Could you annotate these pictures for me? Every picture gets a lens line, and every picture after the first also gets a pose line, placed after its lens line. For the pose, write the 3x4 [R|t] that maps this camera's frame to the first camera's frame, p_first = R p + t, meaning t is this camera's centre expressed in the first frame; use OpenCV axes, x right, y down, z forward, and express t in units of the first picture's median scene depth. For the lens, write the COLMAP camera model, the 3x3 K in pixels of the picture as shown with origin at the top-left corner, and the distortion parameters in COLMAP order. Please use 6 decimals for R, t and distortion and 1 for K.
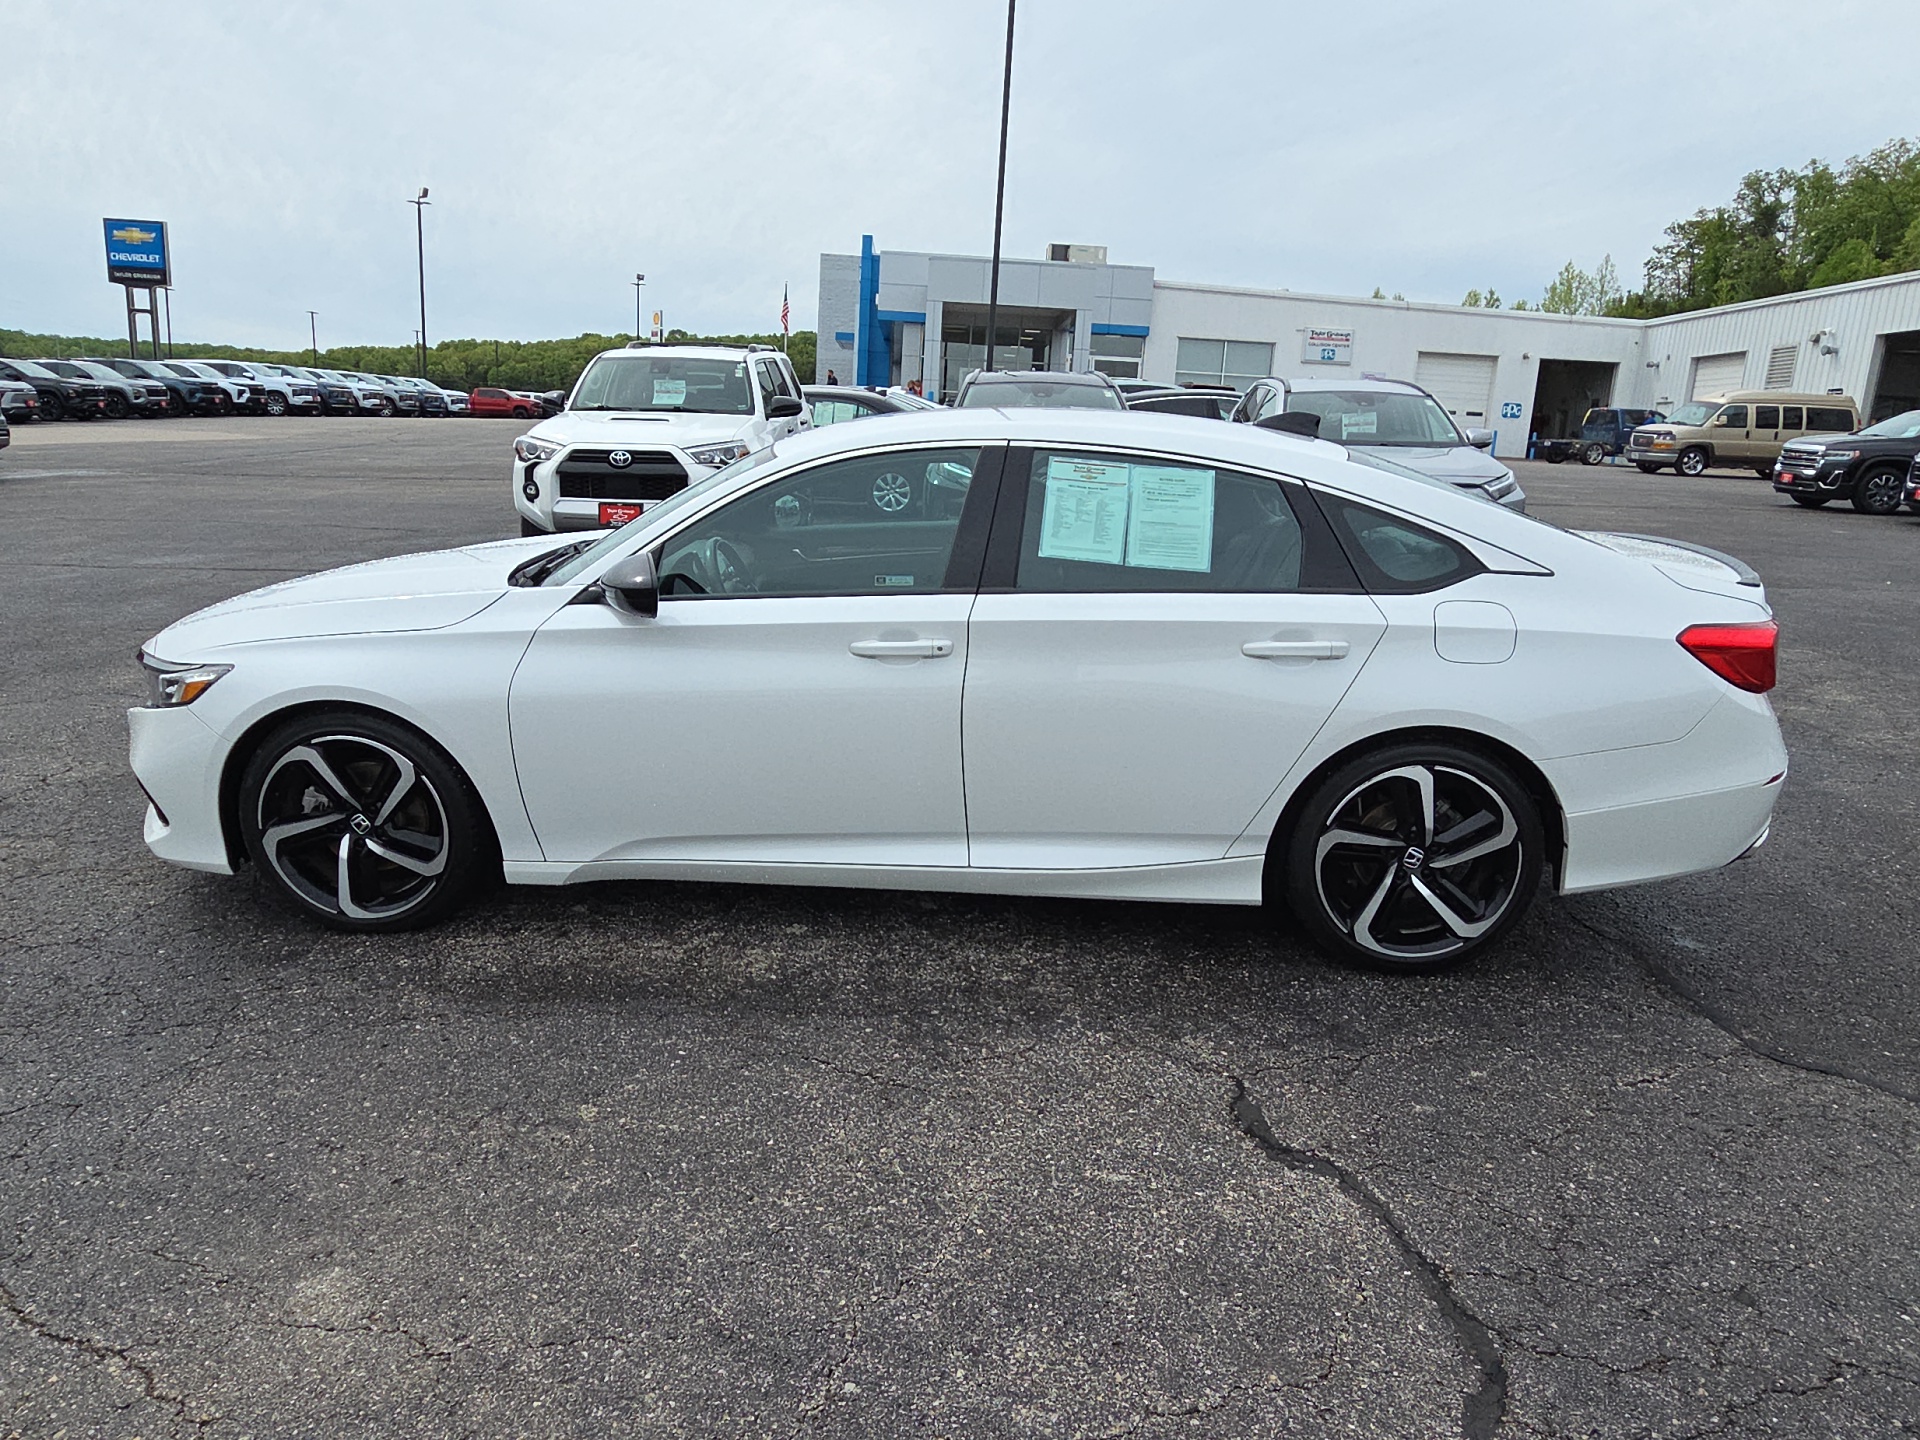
lens RADIAL K [[1251.6, 0, 949.8], [0, 1251.6, 745.2], [0, 0, 1]] dist [0.000594, 0.001840]
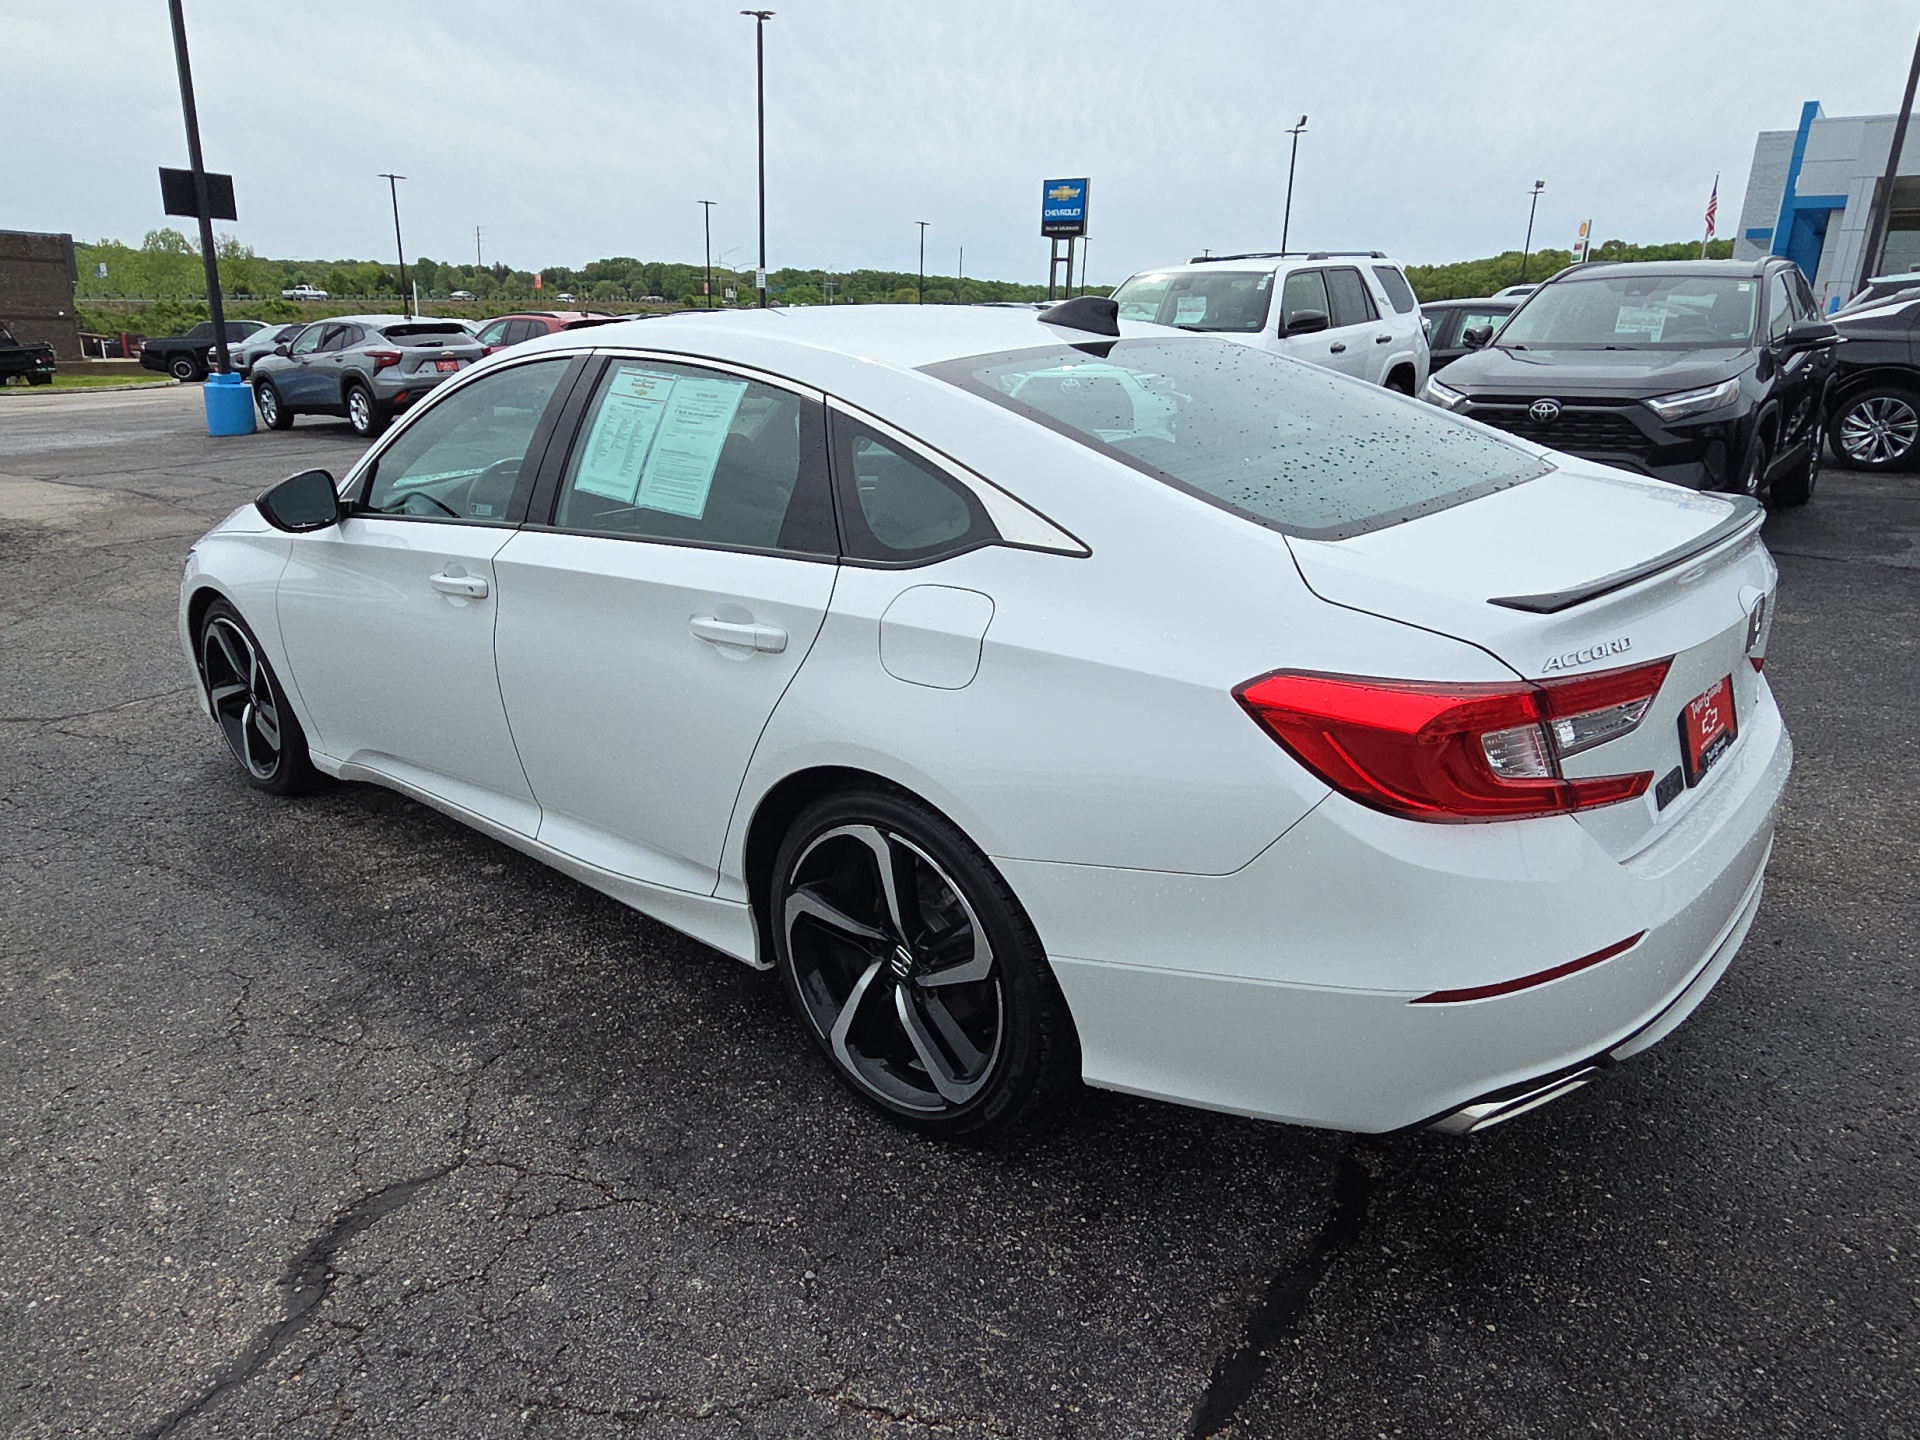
lens RADIAL K [[1251.6, 0, 949.8], [0, 1251.6, 745.2], [0, 0, 1]] dist [0.000594, 0.001840]
pose [[0.790631, 0.161775, -0.590534, 0.769543], [-0.130087, 0.986827, 0.096173, -0.093264], [0.598314, 0.000784, 0.801262, 0.472858]]
